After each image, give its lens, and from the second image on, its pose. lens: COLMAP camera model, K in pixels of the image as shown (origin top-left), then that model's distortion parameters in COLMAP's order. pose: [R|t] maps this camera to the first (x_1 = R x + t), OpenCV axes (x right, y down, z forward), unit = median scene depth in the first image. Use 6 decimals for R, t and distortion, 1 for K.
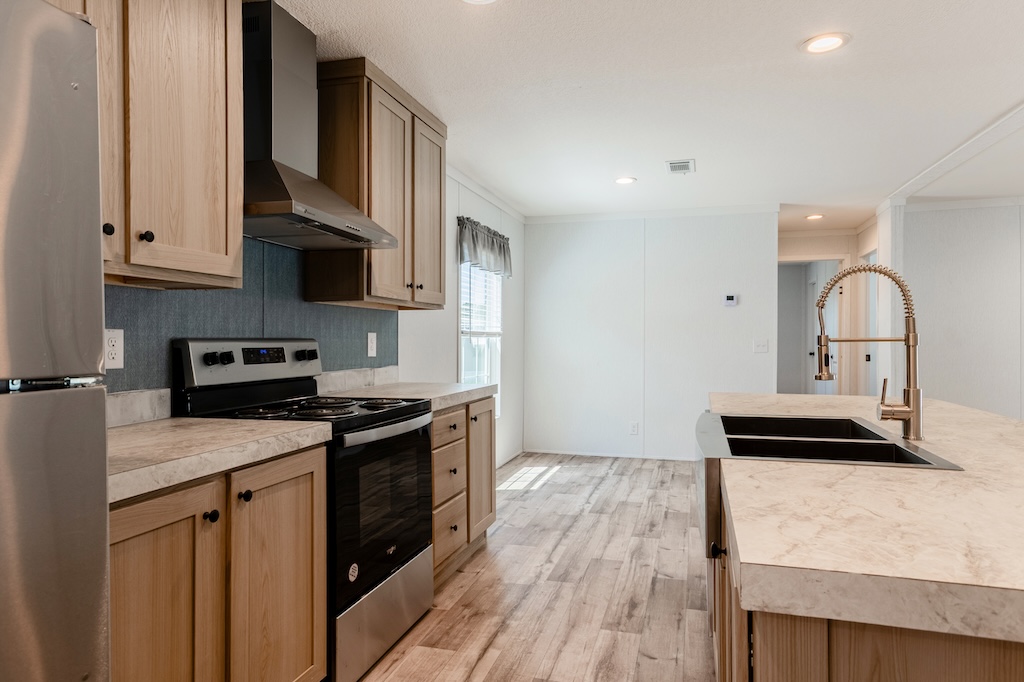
lens RADIAL K [[620.3, 0, 512.0], [0, 620.3, 341.0], [0, 0, 1]] dist [0.000565, 0.000033]
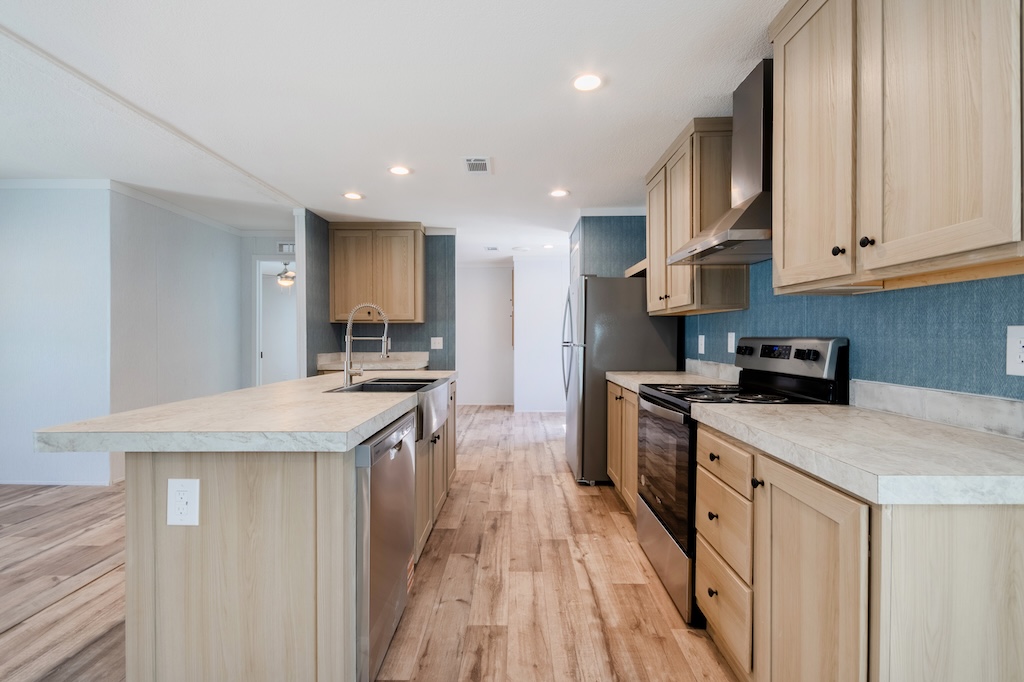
lens RADIAL K [[455.1, 0, 506.6], [0, 455.1, 338.8], [0, 0, 1]] dist [0.017168, -0.009250]
pose [[-0.965403, 0.002322, -0.260753, 0.278179], [0.000071, 0.999963, 0.008643, -0.007007], [0.260763, 0.008326, -0.965367, 1.416358]]
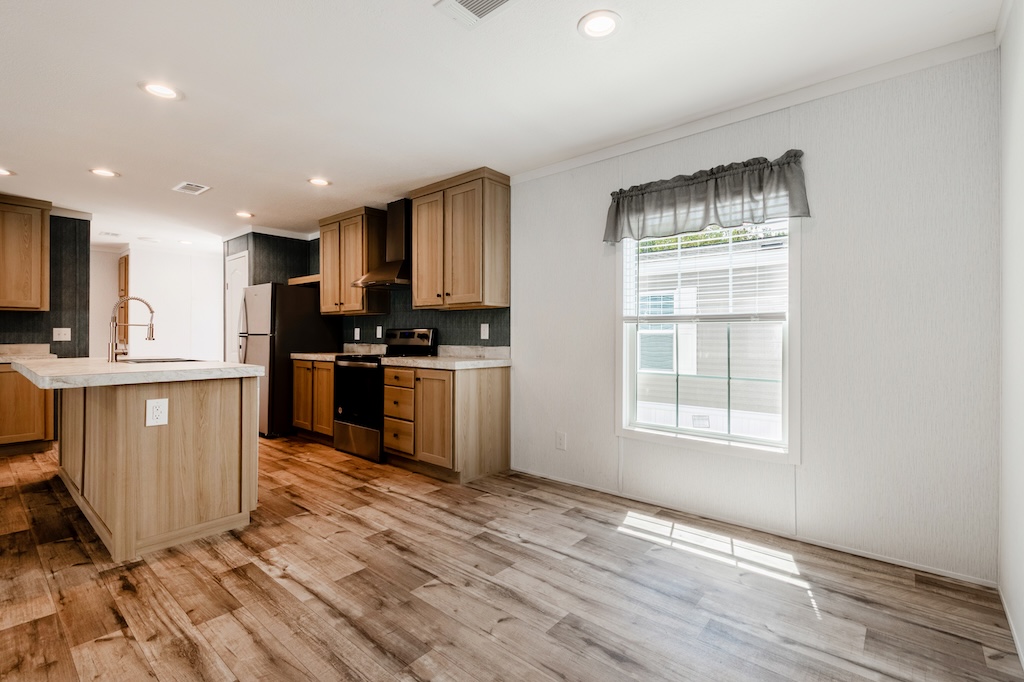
lens RADIAL K [[470.0, 0, 529.6], [0, 470.0, 336.2], [0, 0, 1]] dist [0.003609, -0.010853]
pose [[-0.389865, -0.002753, -0.920868, 0.948546], [-0.006988, 0.999976, -0.000031, 0.019337], [0.920845, 0.006423, -0.389875, 1.803650]]
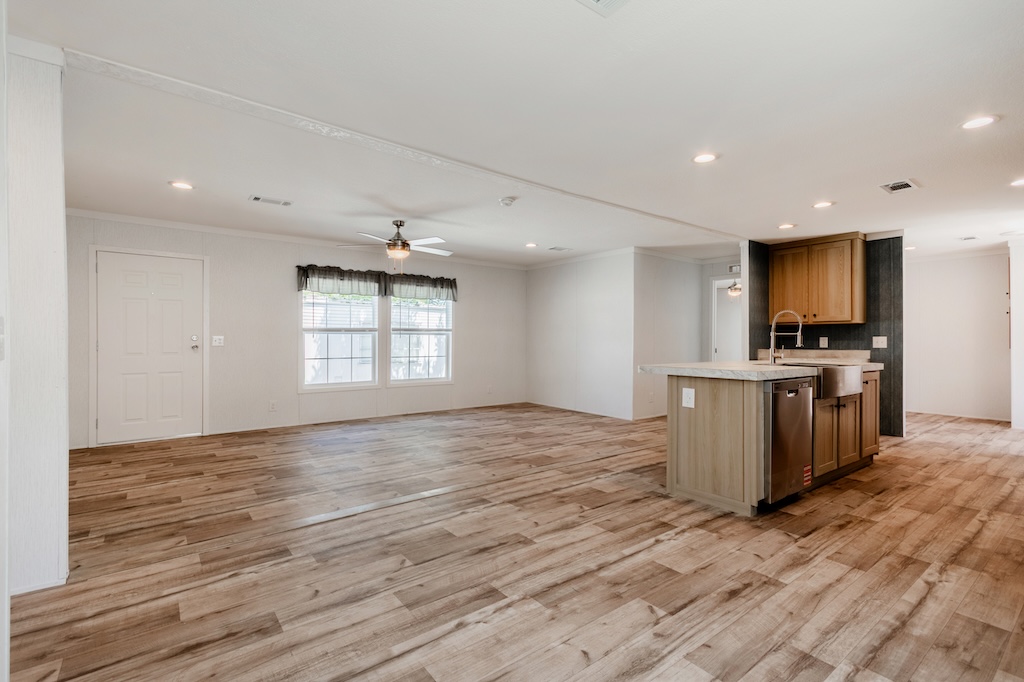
lens RADIAL K [[455.1, 0, 506.6], [0, 455.1, 338.8], [0, 0, 1]] dist [0.017168, -0.009250]
pose [[-0.794246, -0.000828, 0.607596, 0.151875], [-0.002728, 0.999994, -0.002203, 0.018838], [-0.607591, -0.003407, -0.794243, 2.019959]]
